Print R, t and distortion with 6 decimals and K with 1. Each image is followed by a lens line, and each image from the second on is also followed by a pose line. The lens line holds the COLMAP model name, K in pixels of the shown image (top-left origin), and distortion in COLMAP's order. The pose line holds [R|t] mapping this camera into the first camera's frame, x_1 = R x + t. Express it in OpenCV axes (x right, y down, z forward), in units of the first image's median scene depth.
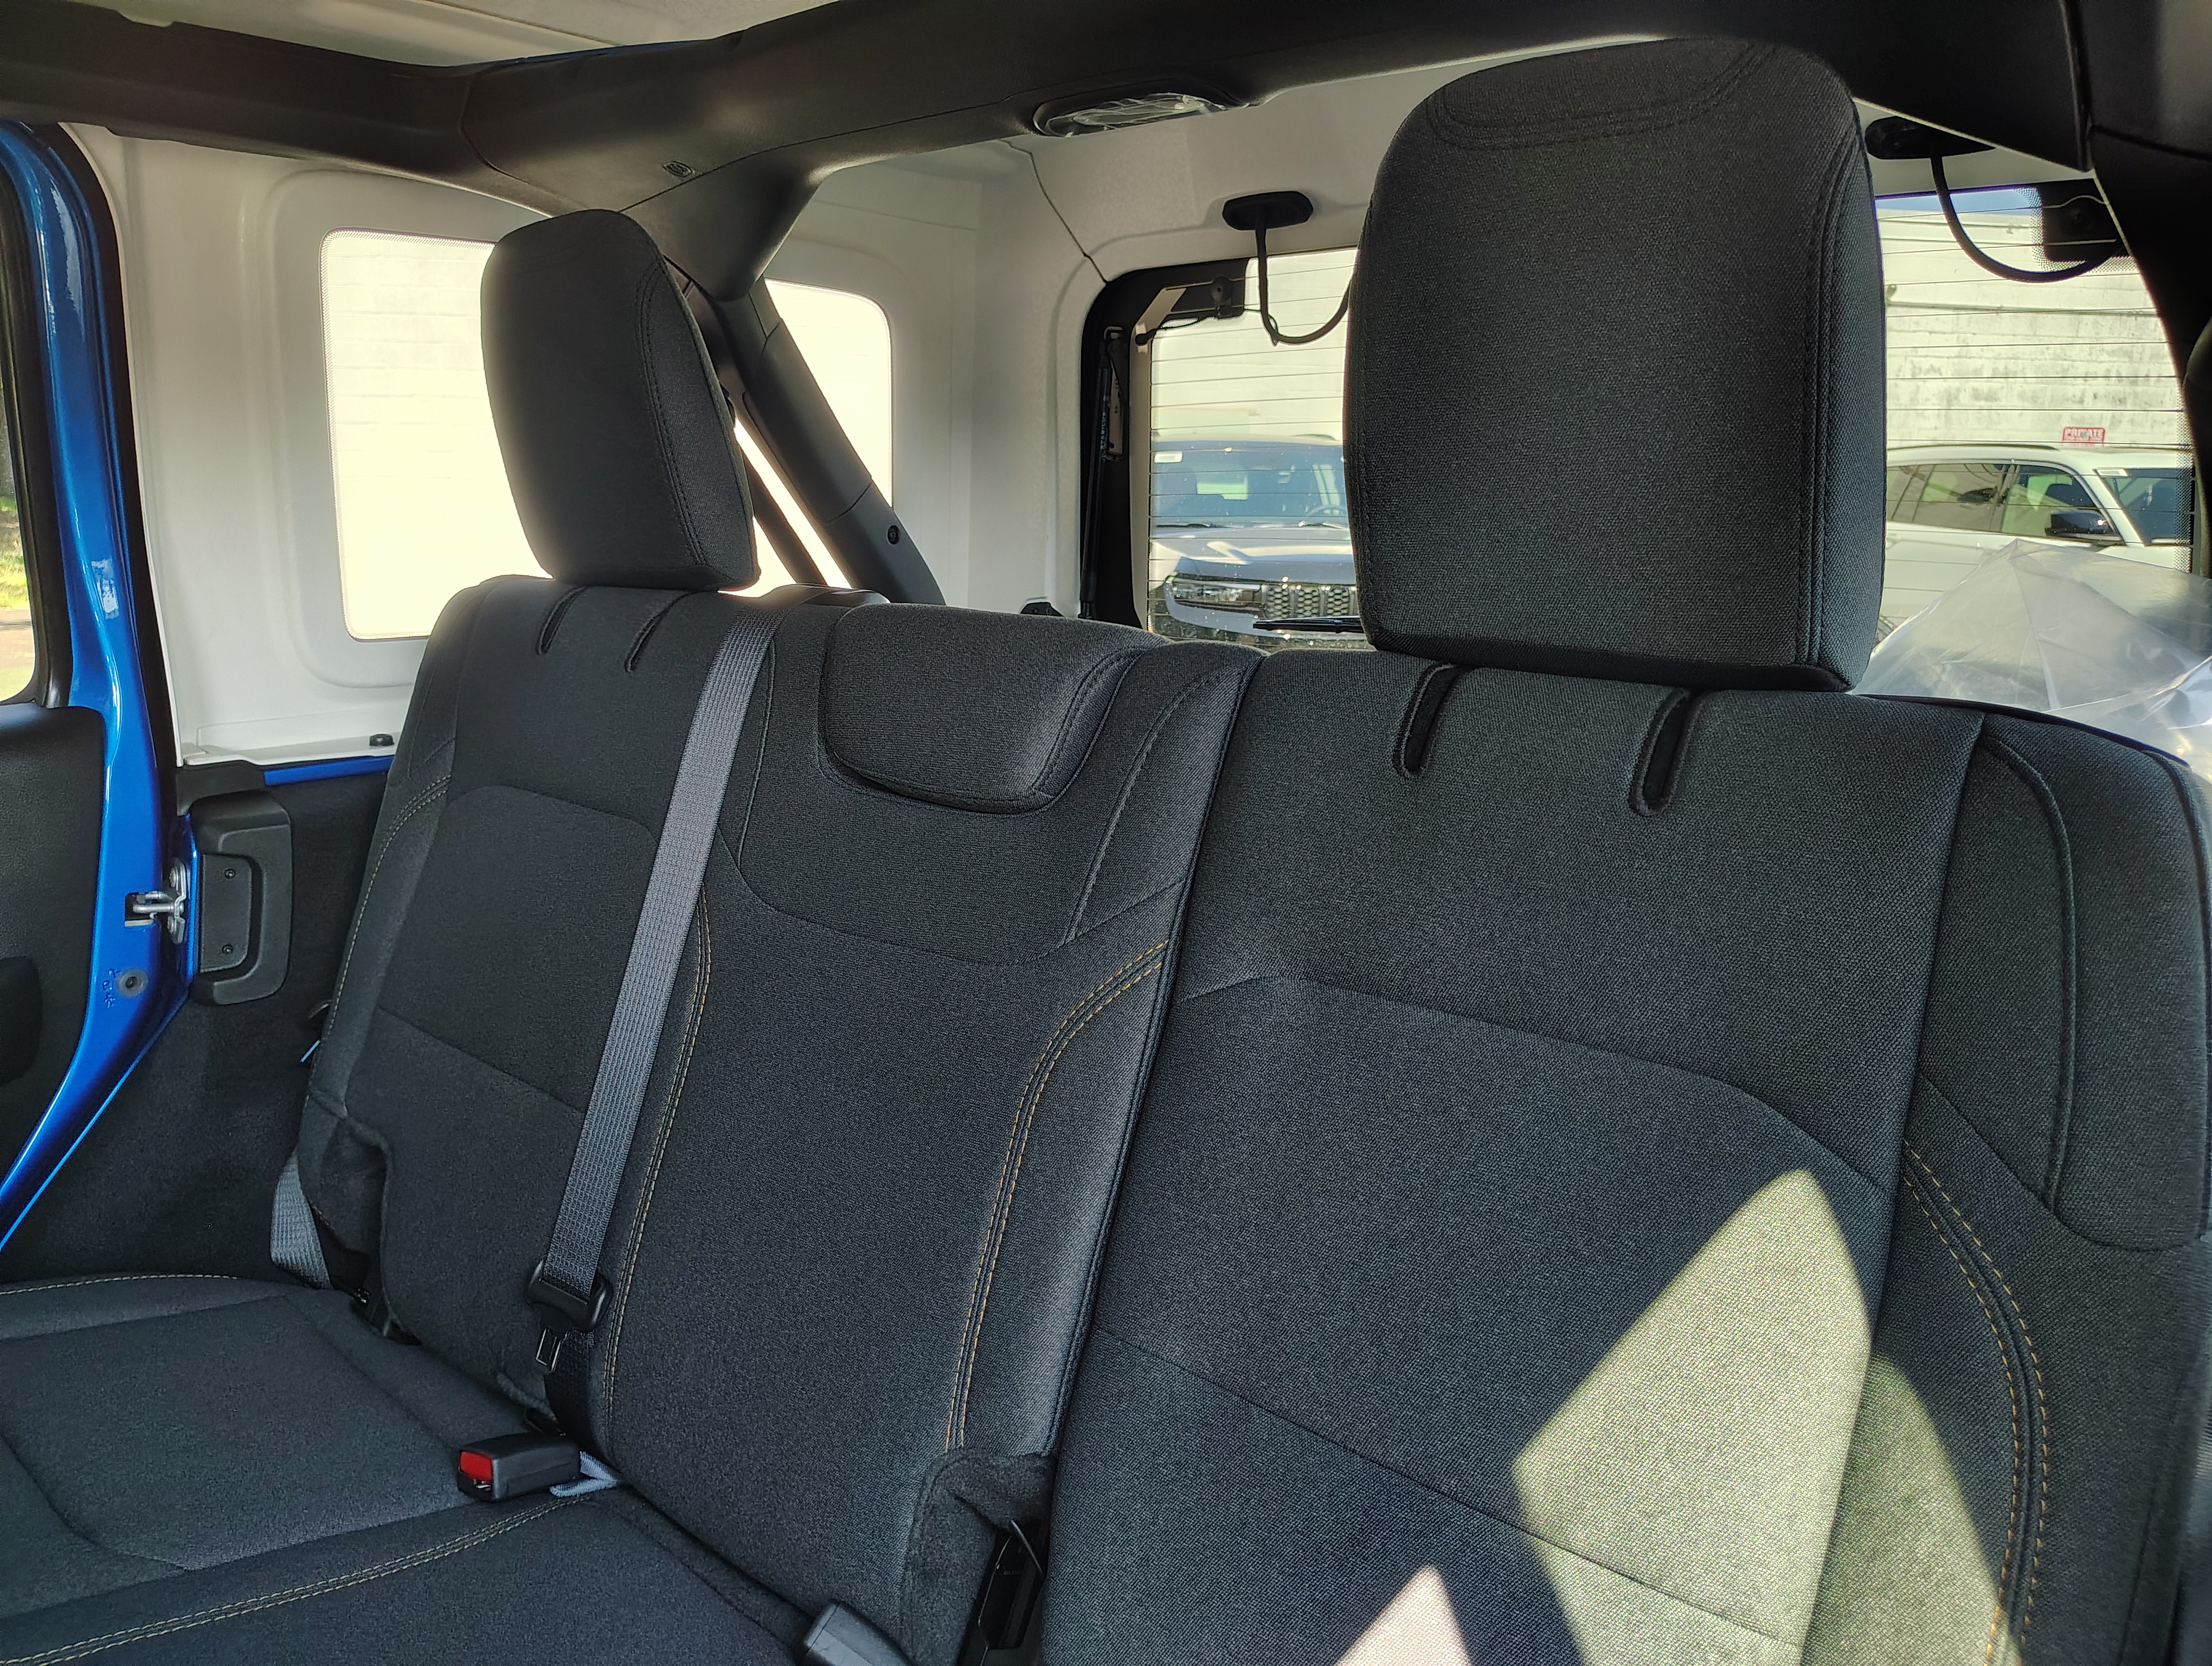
lens RADIAL K [[1582.5, 0, 1126.3], [0, 1582.5, 800.0], [0, 0, 1]] dist [-0.000028, -0.001560]
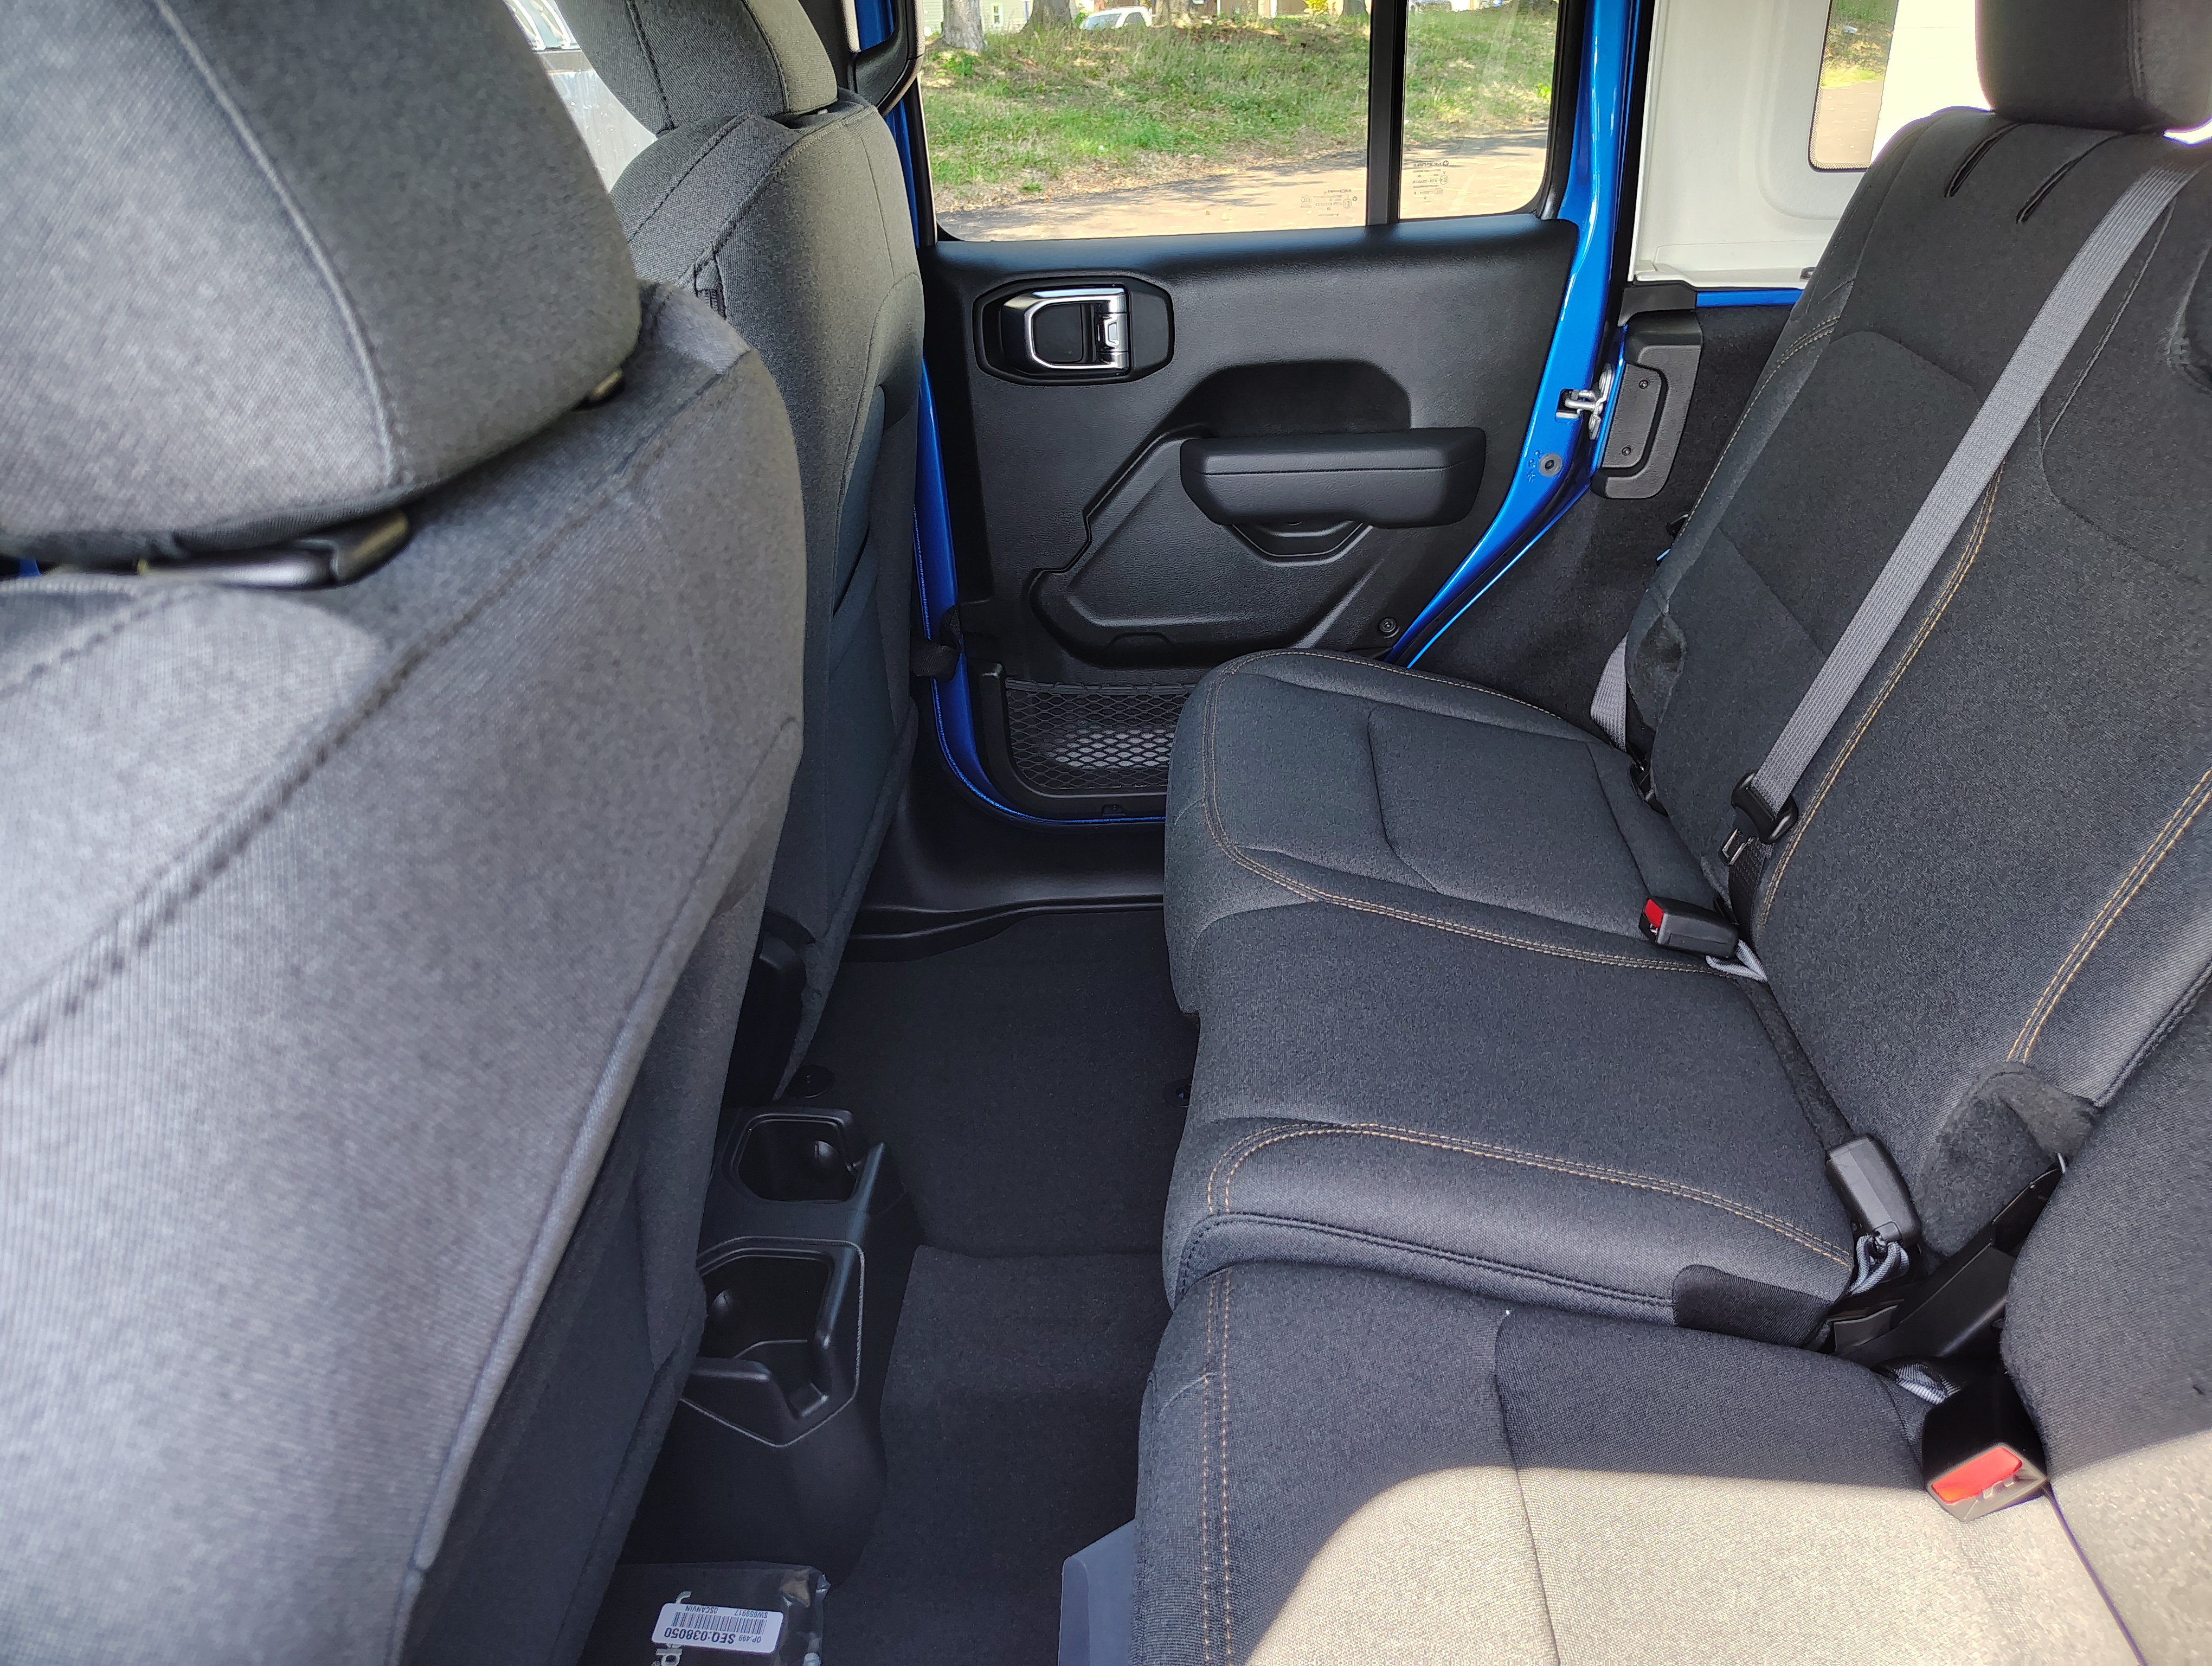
lens RADIAL K [[1544.7, 0, 1106.1], [0, 1544.7, 845.9], [0, 0, 1]] dist [0.048885, -0.071439]
pose [[0.597892, 0.357579, -0.717400, 0.143599], [-0.114416, 0.923892, 0.365147, -0.012612], [0.793369, -0.136236, 0.593300, -0.029735]]
